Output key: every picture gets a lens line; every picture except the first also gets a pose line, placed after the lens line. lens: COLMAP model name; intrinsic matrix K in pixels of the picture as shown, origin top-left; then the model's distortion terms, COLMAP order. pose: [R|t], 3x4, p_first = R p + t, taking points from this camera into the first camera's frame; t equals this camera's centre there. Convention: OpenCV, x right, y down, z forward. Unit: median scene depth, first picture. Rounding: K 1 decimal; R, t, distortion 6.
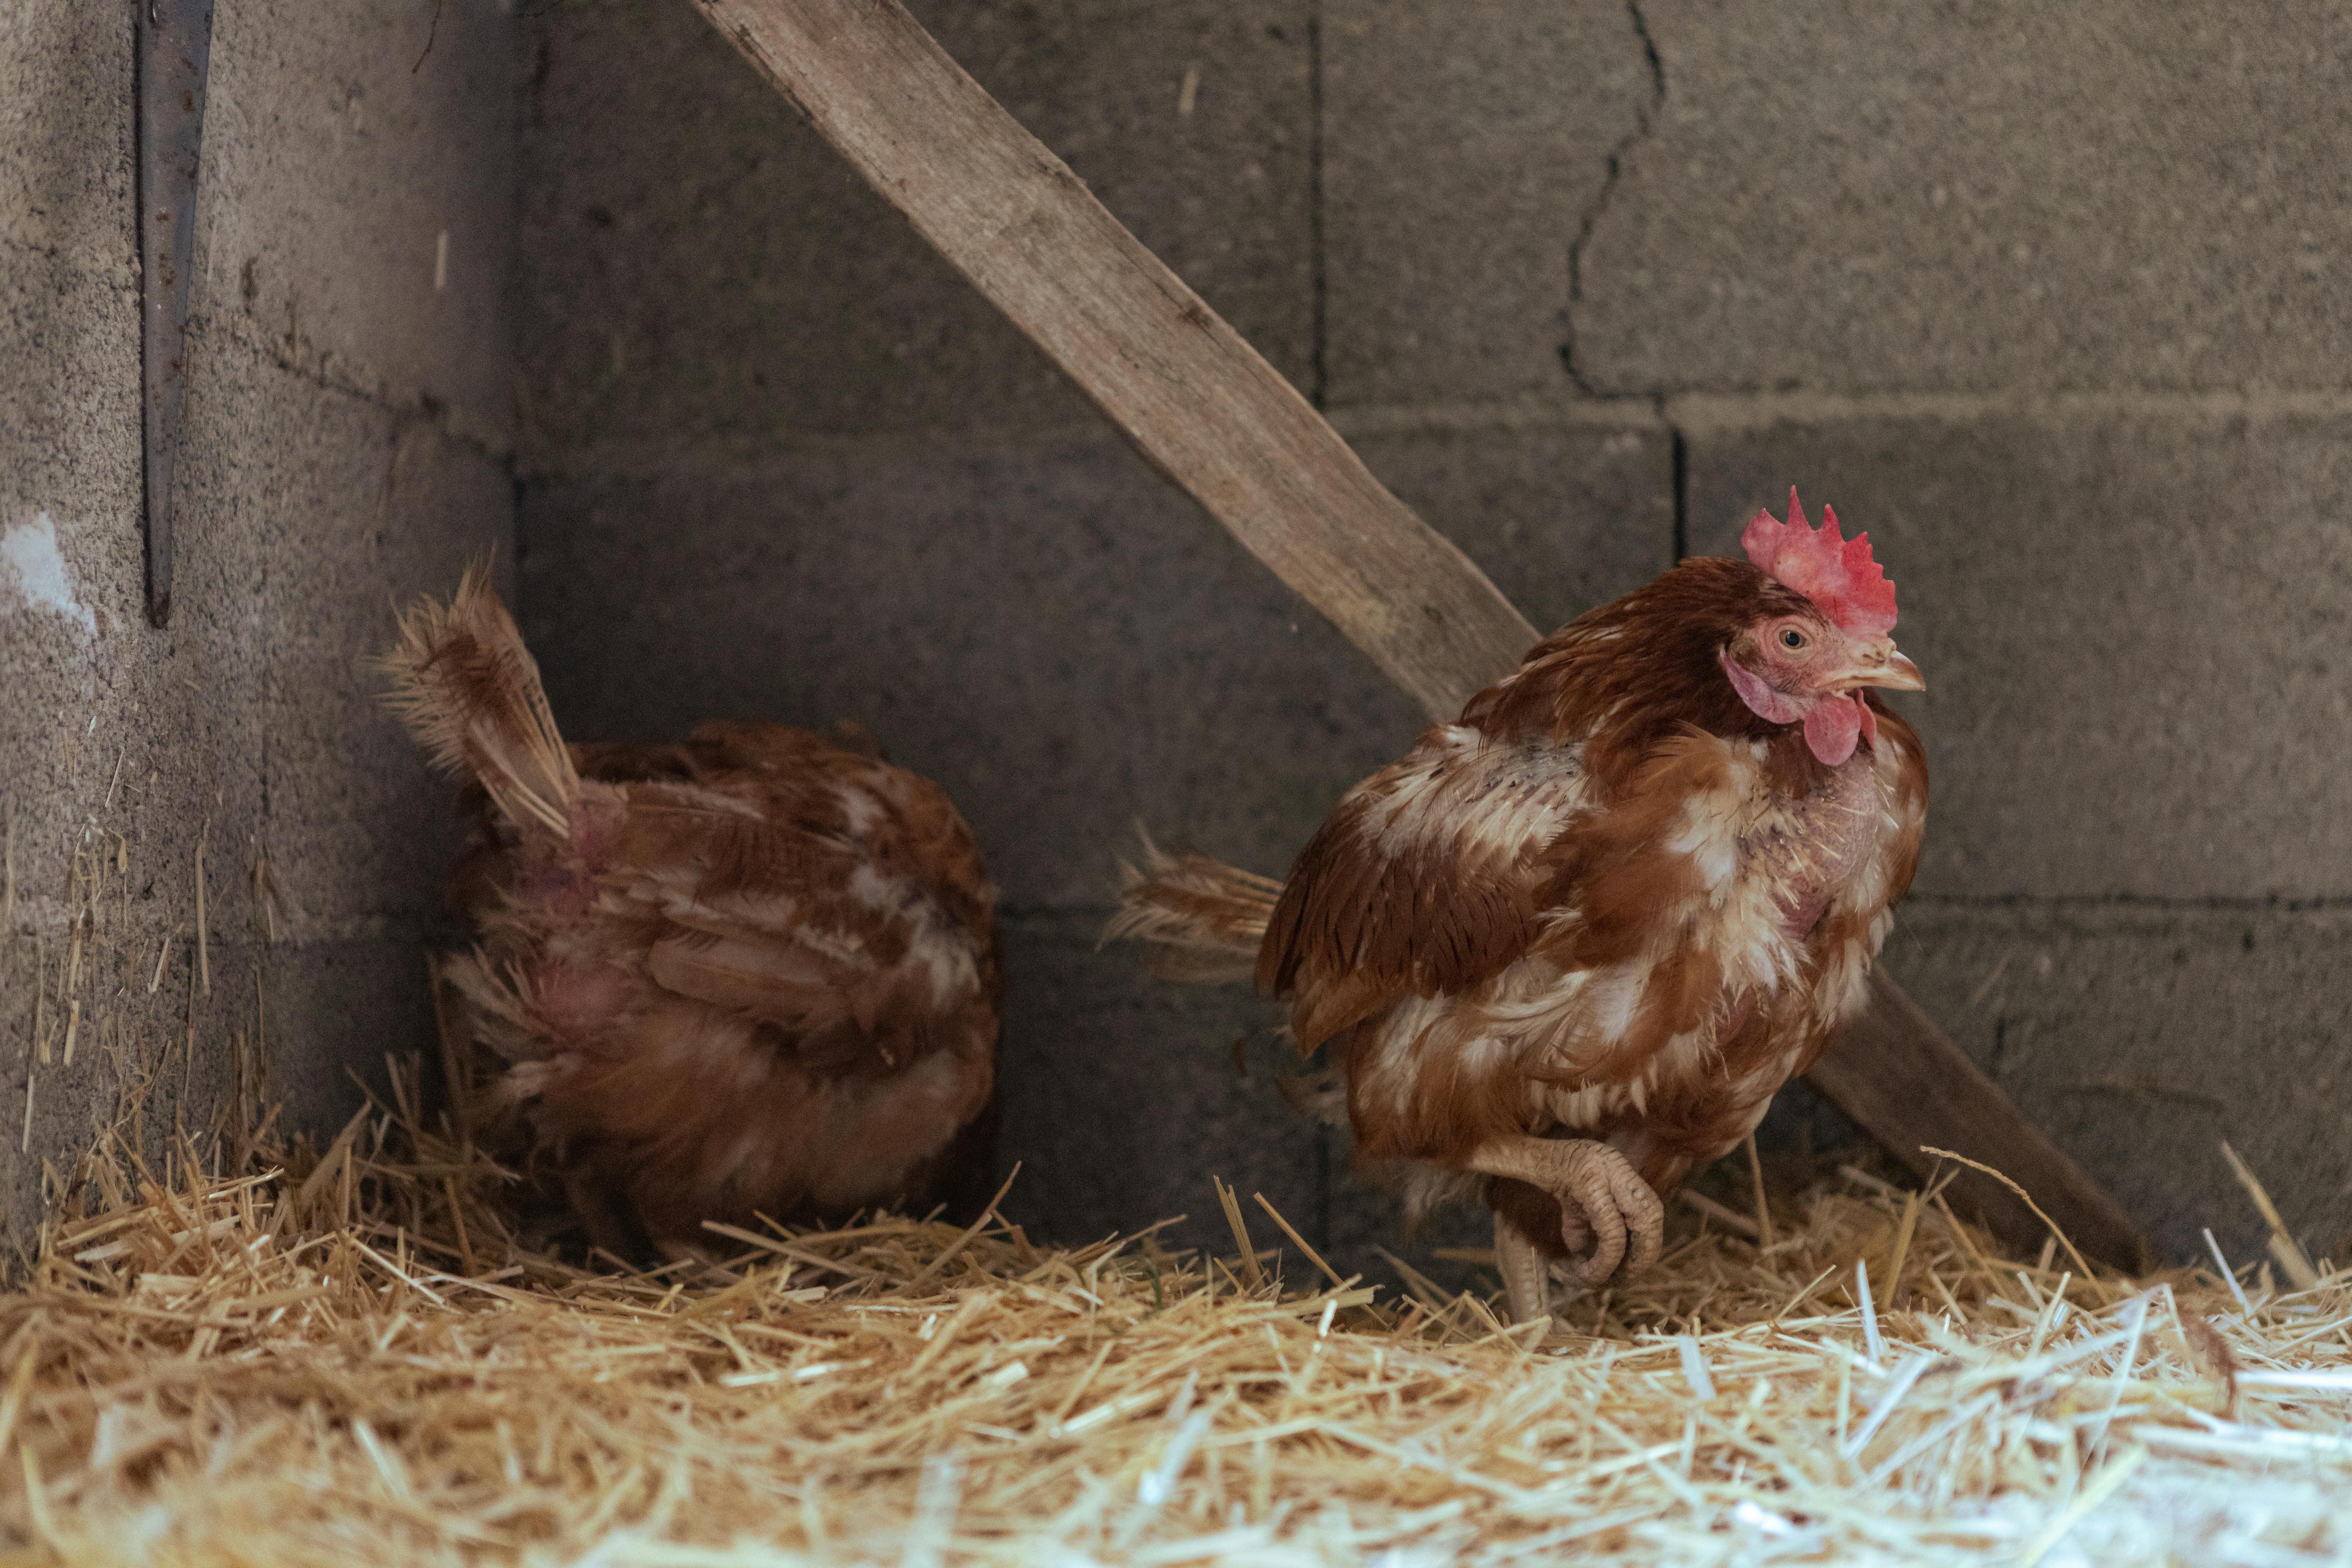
lens RADIAL K [[4644.8, 0, 1176.0], [0, 4644.8, 784.0], [0, 0, 1]] dist [-0.034850, -0.071242]
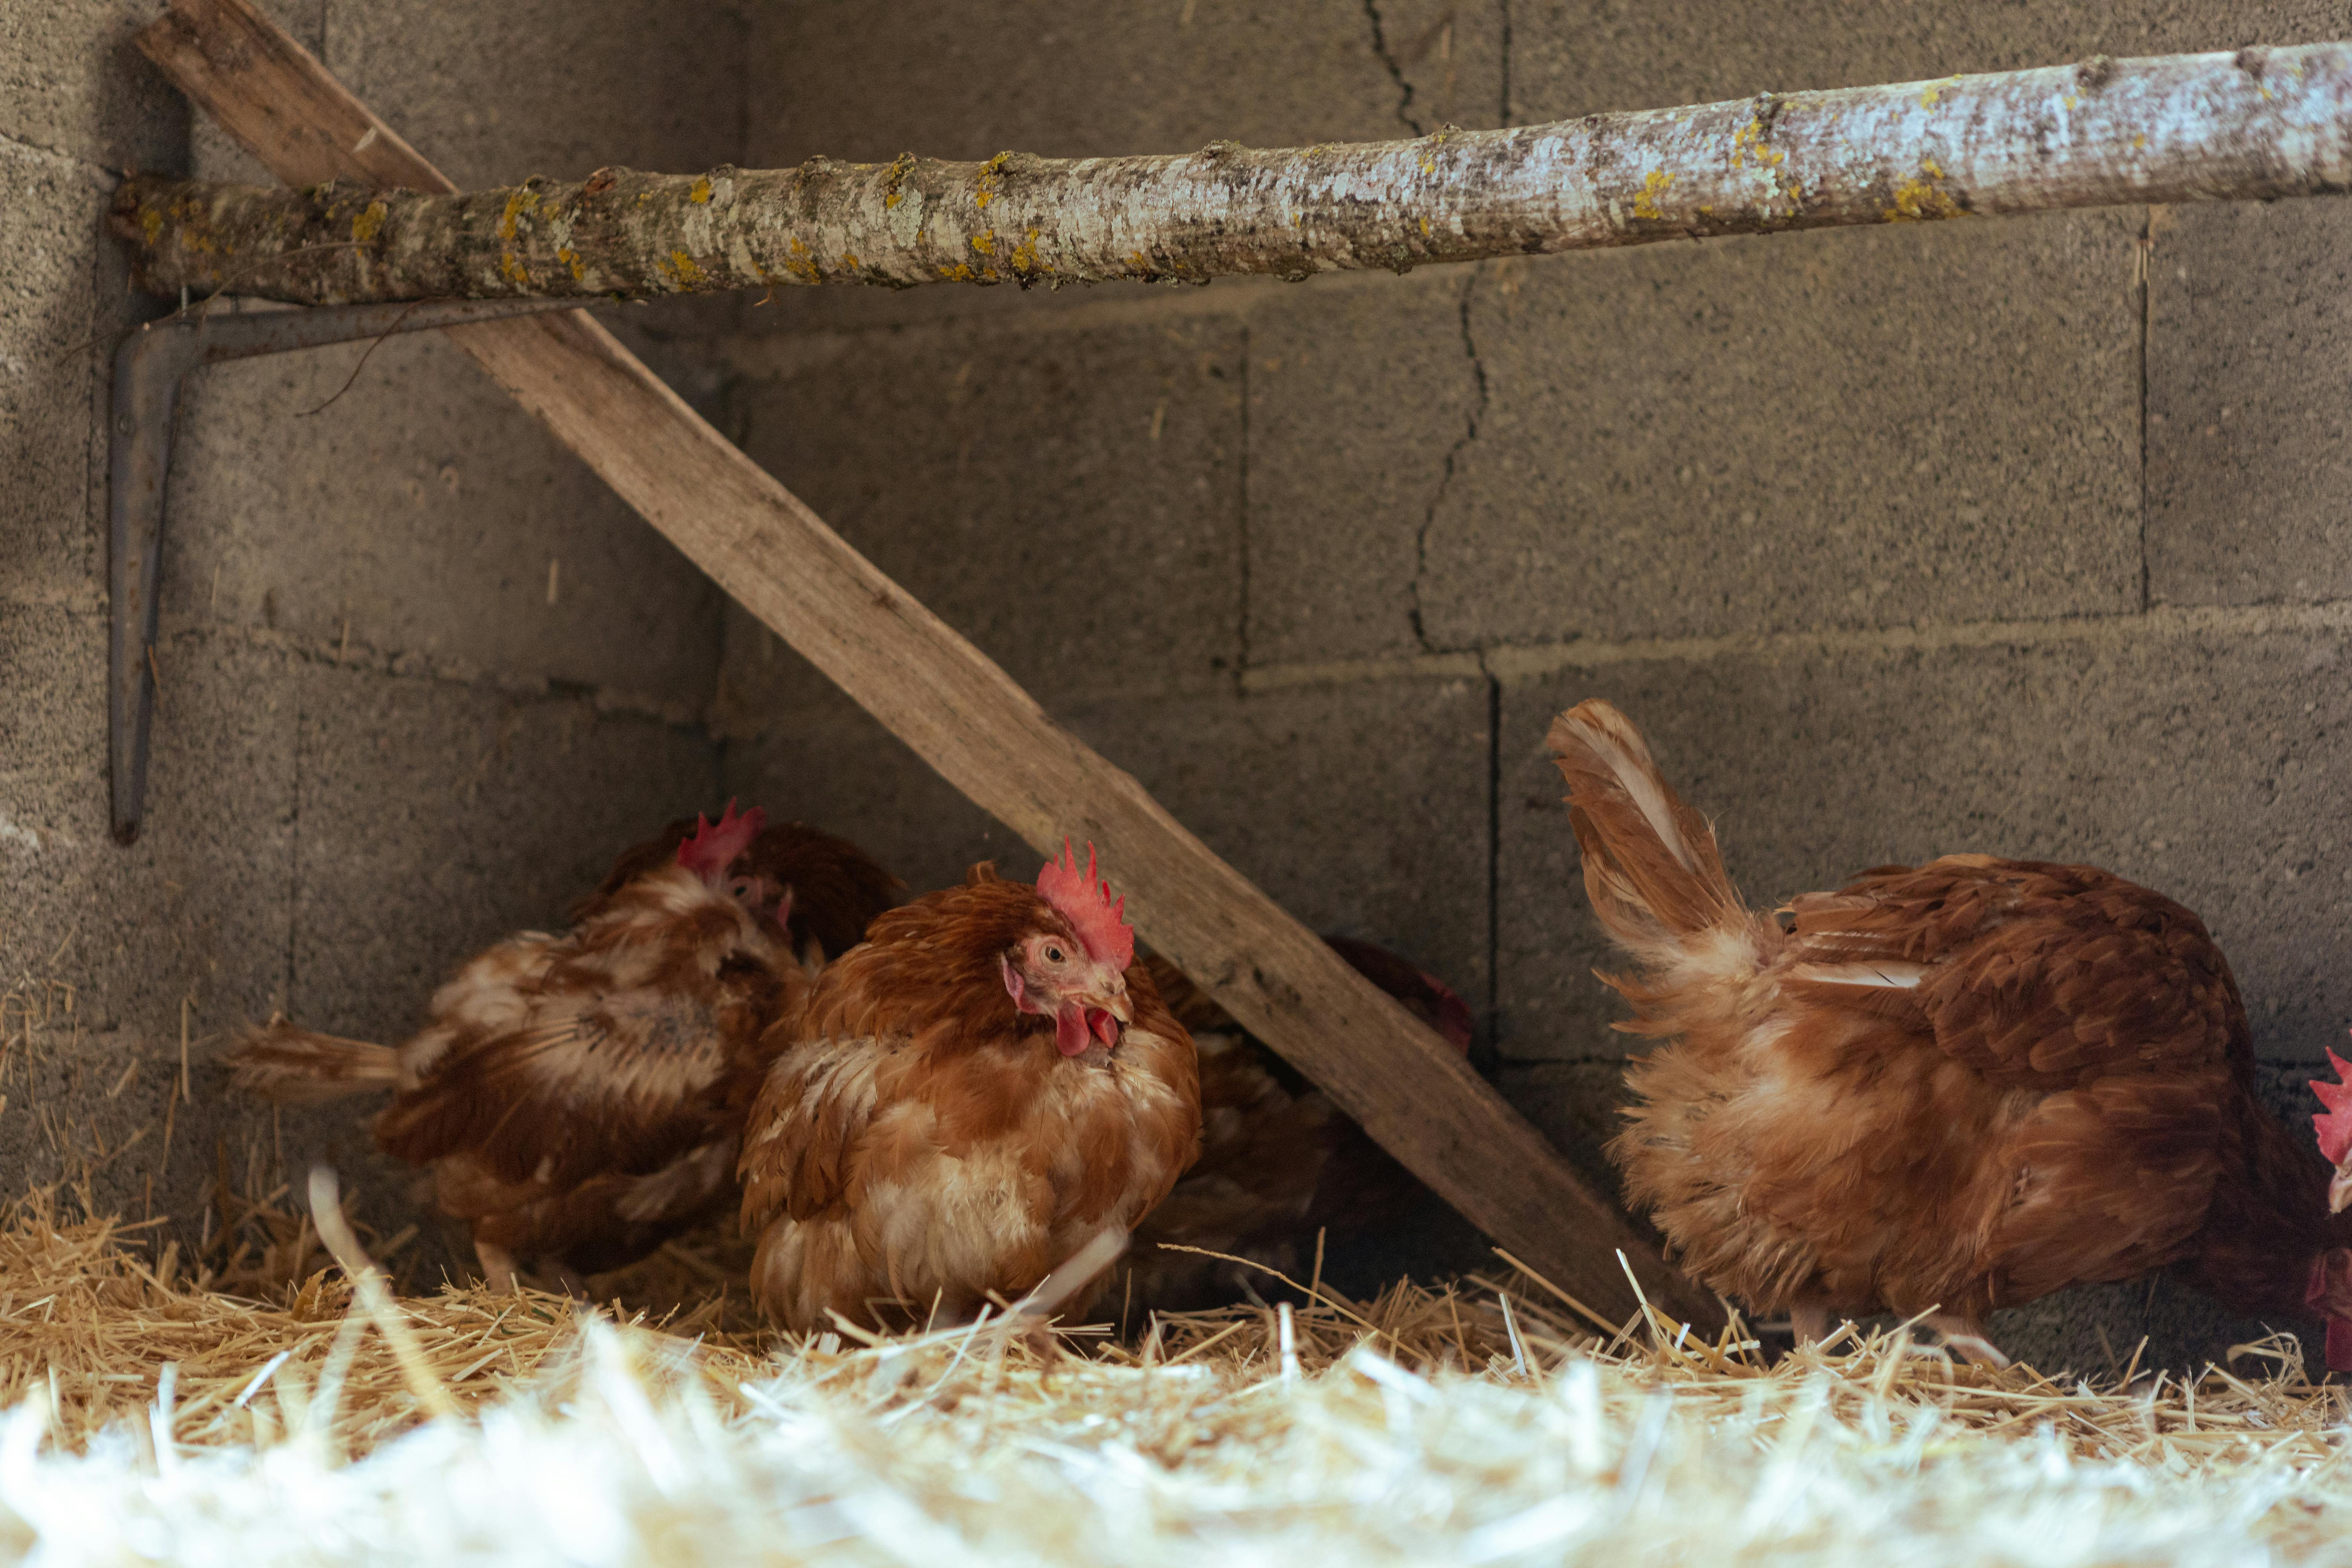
lens RADIAL K [[4644.8, 0, 1176.0], [0, 4644.8, 784.0], [0, 0, 1]] dist [-0.034850, -0.071242]
pose [[0.906523, -0.023626, -0.421495, 0.550386], [-0.004186, 0.997881, -0.064936, 0.031834], [0.422136, 0.060631, 0.904503, -0.138916]]
